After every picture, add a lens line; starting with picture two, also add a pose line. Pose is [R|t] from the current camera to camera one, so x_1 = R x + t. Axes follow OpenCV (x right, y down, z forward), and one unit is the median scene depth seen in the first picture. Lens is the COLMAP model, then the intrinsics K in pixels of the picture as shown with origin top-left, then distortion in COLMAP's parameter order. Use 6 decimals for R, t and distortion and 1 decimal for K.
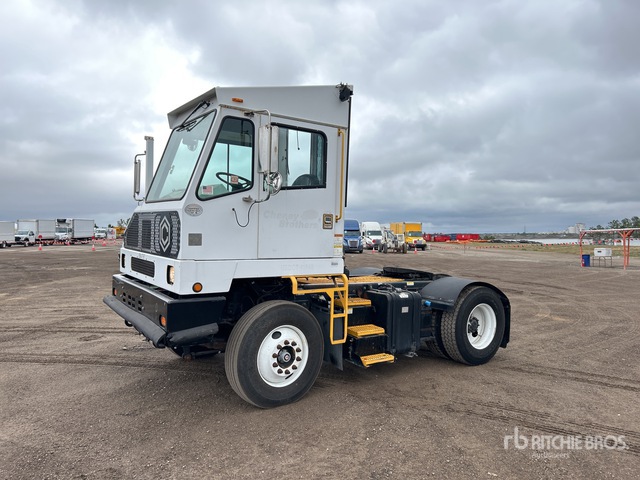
lens RADIAL K [[469.4, 0, 320.0], [0, 469.4, 240.0], [0, 0, 1]] dist [0.003017, -0.000203]
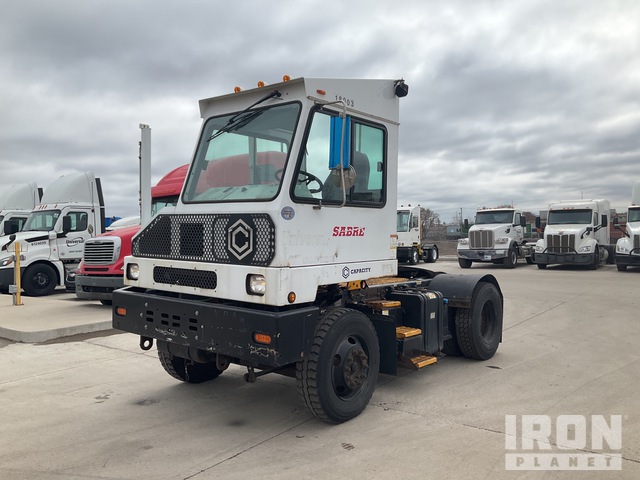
lens RADIAL K [[524.1, 0, 320.0], [0, 524.1, 240.0], [0, 0, 1]] dist [0.005581, -0.002519]
pose [[0.969704, -0.024909, 0.243009, -0.391531], [0.023859, 0.999689, 0.007264, -0.013555], [-0.243115, -0.001246, 0.969997, 0.001817]]
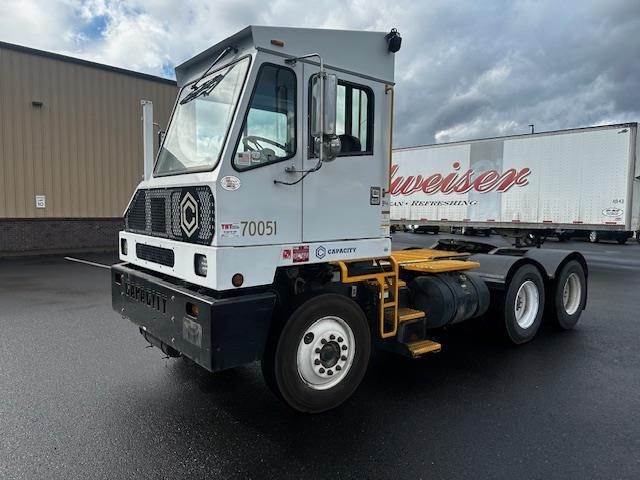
lens RADIAL K [[449.2, 0, 320.0], [0, 449.2, 240.0], [0, 0, 1]] dist [0.071017, -0.000630]
pose [[0.997469, -0.025897, 0.066224, -0.146352], [0.022495, 0.998414, 0.051606, -0.003981], [-0.067456, -0.049986, 0.996469, 0.193242]]
